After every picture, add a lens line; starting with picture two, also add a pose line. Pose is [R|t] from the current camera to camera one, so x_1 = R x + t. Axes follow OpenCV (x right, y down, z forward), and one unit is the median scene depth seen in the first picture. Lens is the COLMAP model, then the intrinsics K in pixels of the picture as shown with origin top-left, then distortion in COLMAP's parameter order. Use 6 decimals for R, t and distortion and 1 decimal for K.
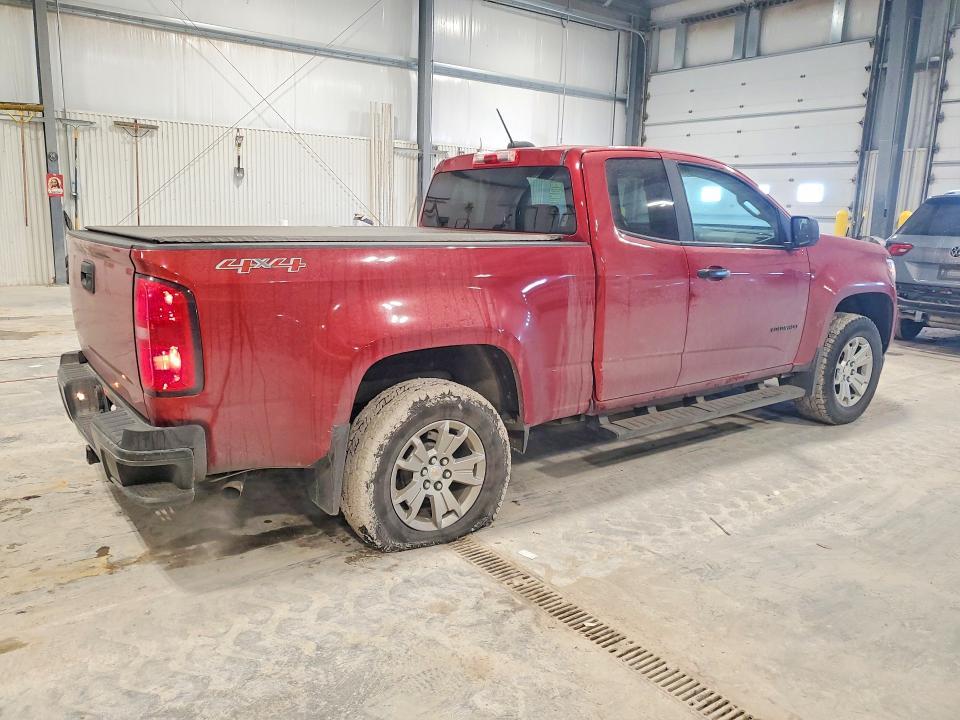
lens RADIAL K [[764.3, 0, 472.4], [0, 764.3, 356.6], [0, 0, 1]] dist [-0.062146, 0.125884]
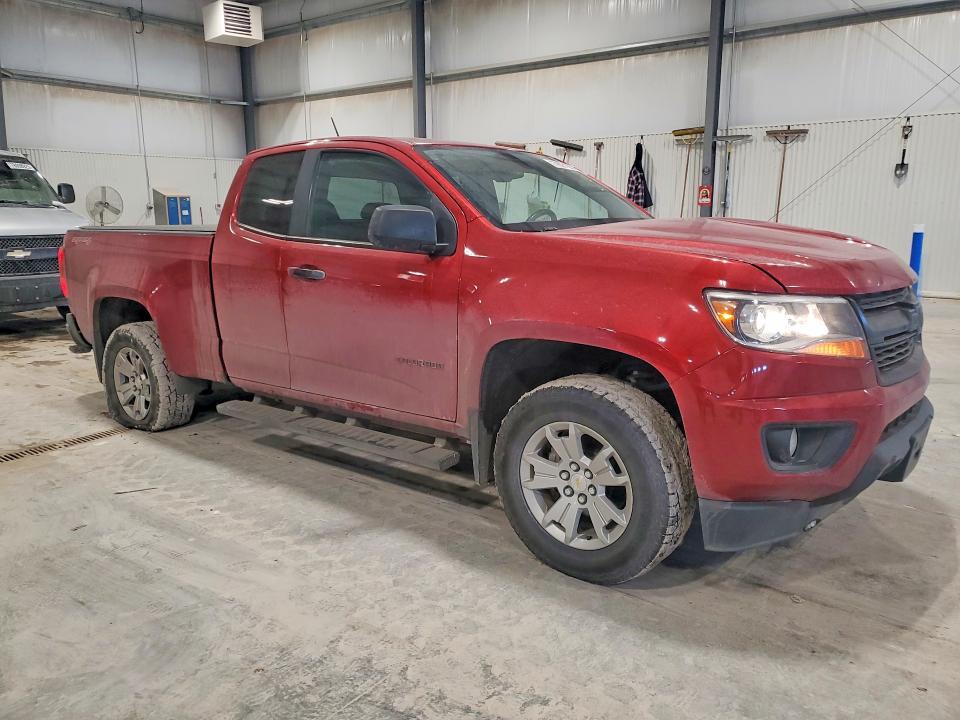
lens RADIAL K [[764.3, 0, 472.4], [0, 764.3, 356.6], [0, 0, 1]] dist [-0.062146, 0.125884]
pose [[0.248096, 0.155565, -0.956163, 1.207358], [-0.169239, 0.978803, 0.115336, -0.145582], [0.953838, 0.133205, 0.269164, 0.939151]]
